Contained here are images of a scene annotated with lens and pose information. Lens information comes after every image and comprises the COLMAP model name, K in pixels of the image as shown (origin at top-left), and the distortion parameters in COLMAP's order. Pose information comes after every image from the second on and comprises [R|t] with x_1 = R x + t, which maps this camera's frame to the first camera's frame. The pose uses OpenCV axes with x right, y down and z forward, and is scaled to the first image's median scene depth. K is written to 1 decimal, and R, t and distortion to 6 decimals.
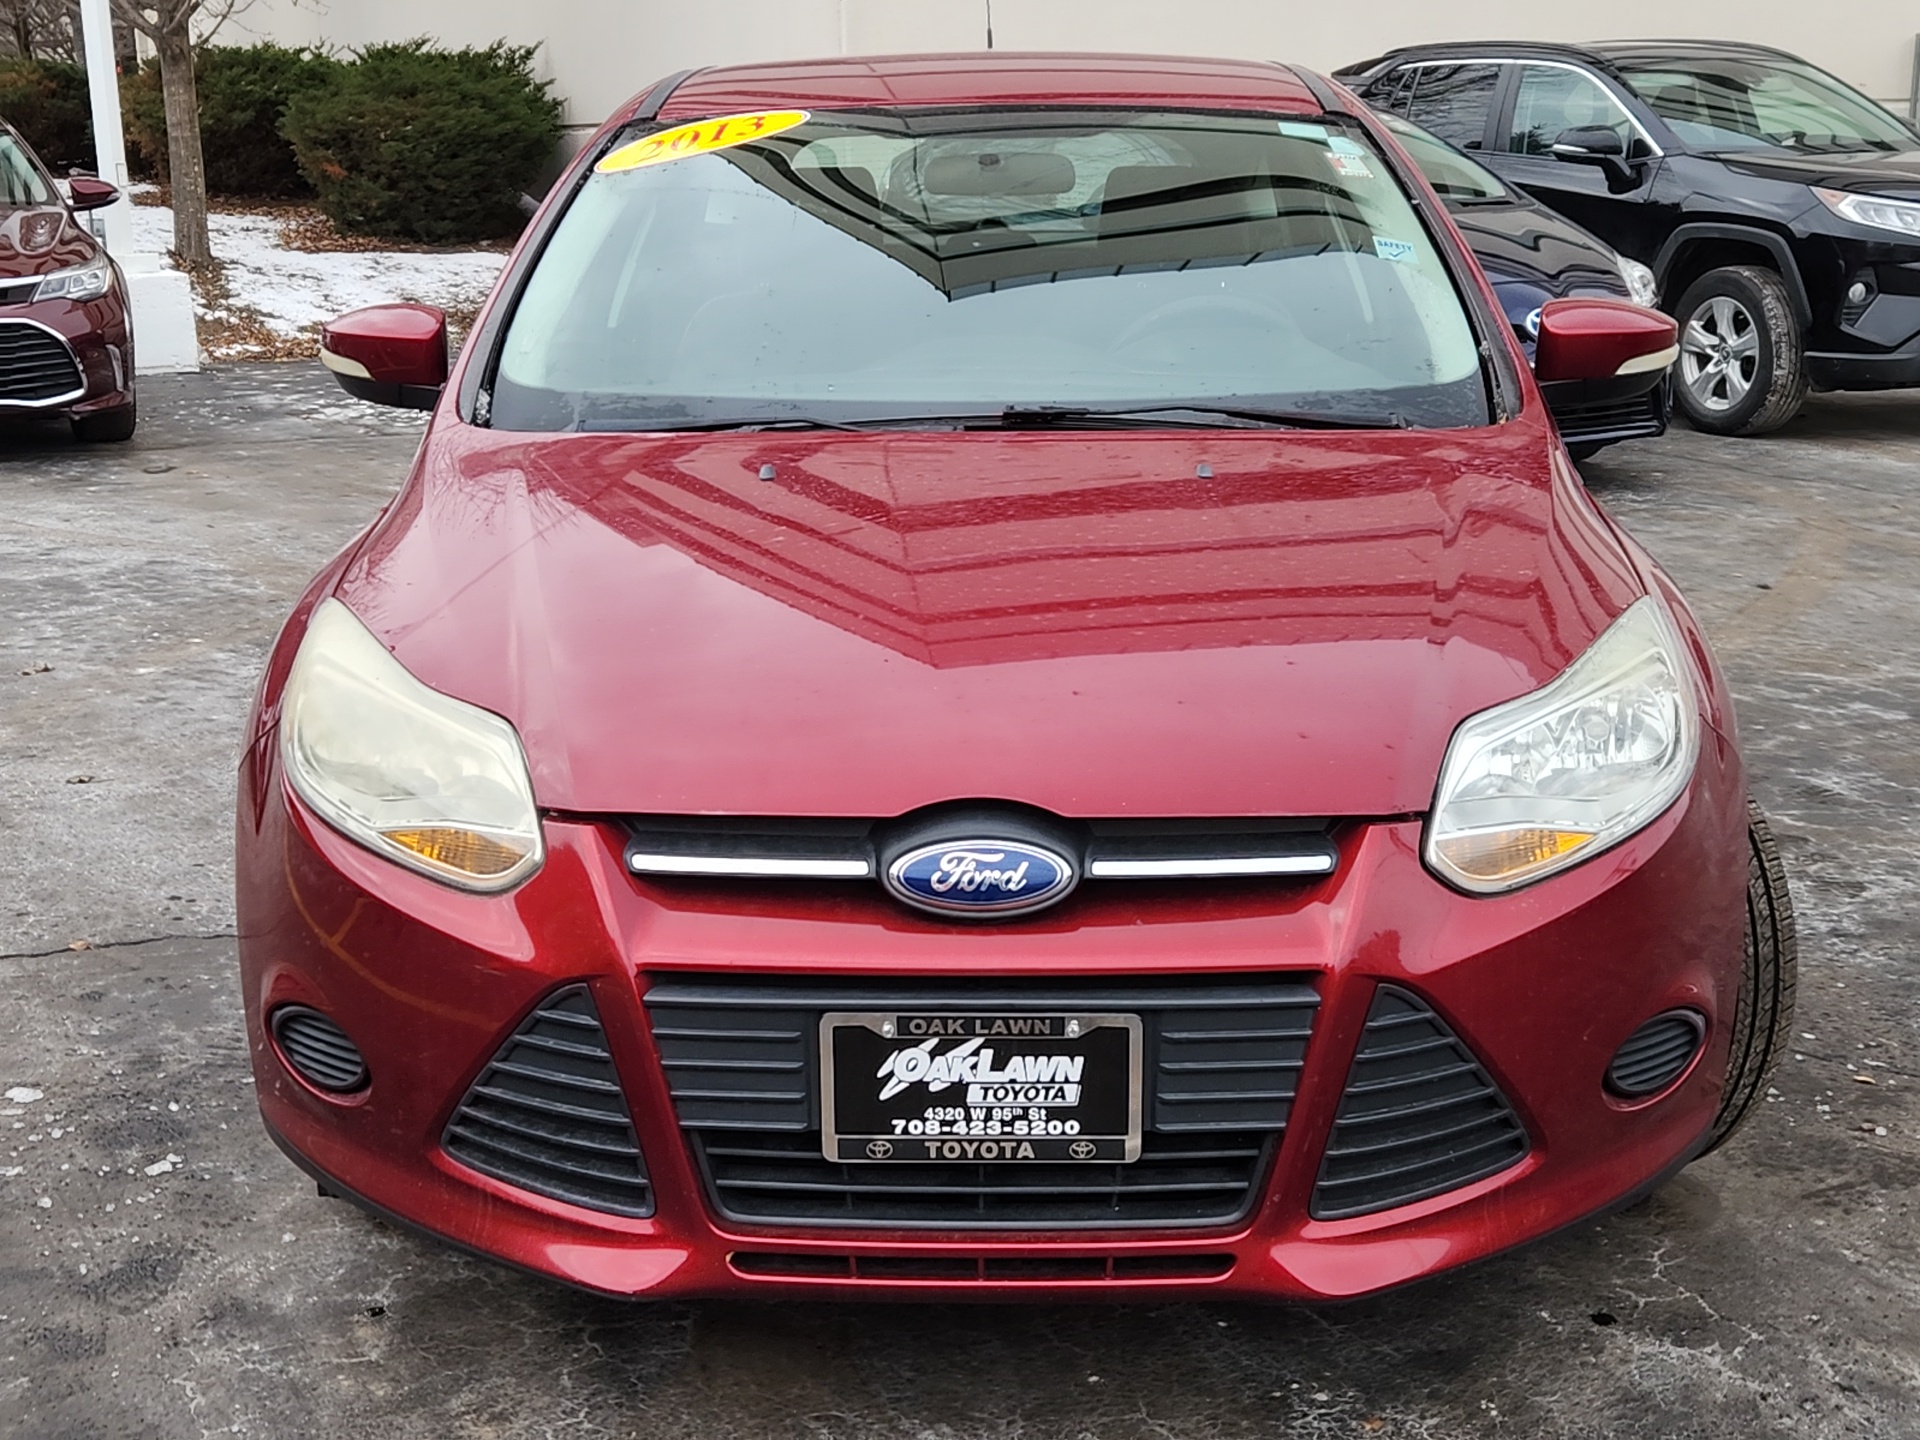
lens RADIAL K [[2499.0, 0, 960.0], [0, 2499.0, 720.0], [0, 0, 1]] dist [0.132635, -0.213202]
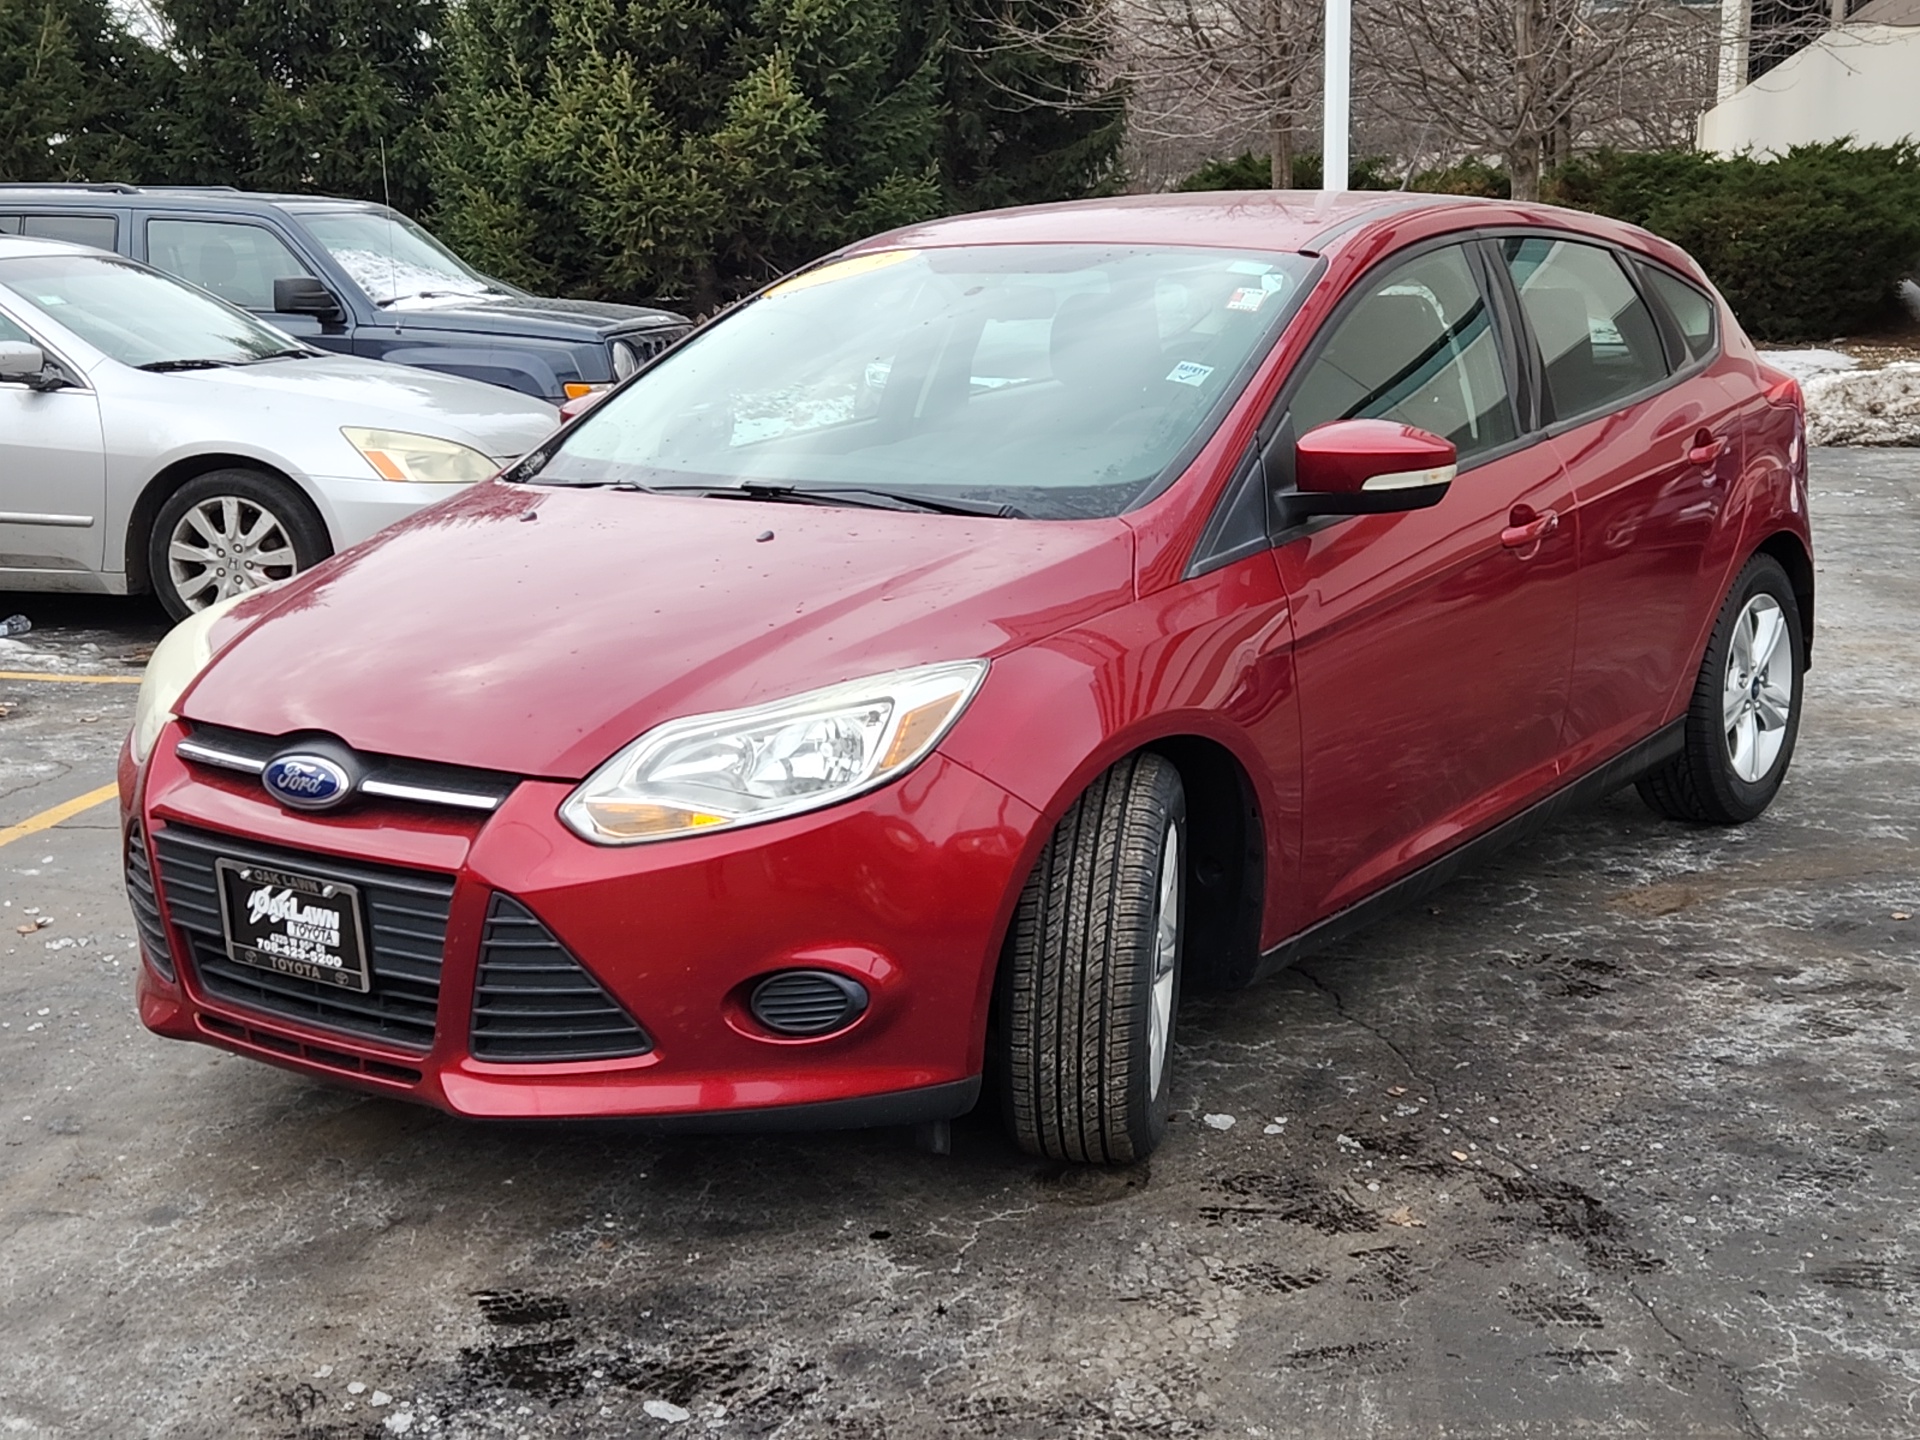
lens RADIAL K [[2499.0, 0, 960.0], [0, 2499.0, 720.0], [0, 0, 1]] dist [0.132635, -0.213202]
pose [[0.818679, 0.106259, -0.564336, 1.147021], [-0.126171, 0.992001, 0.003748, -0.027069], [0.560220, 0.068134, 0.825537, -0.011509]]
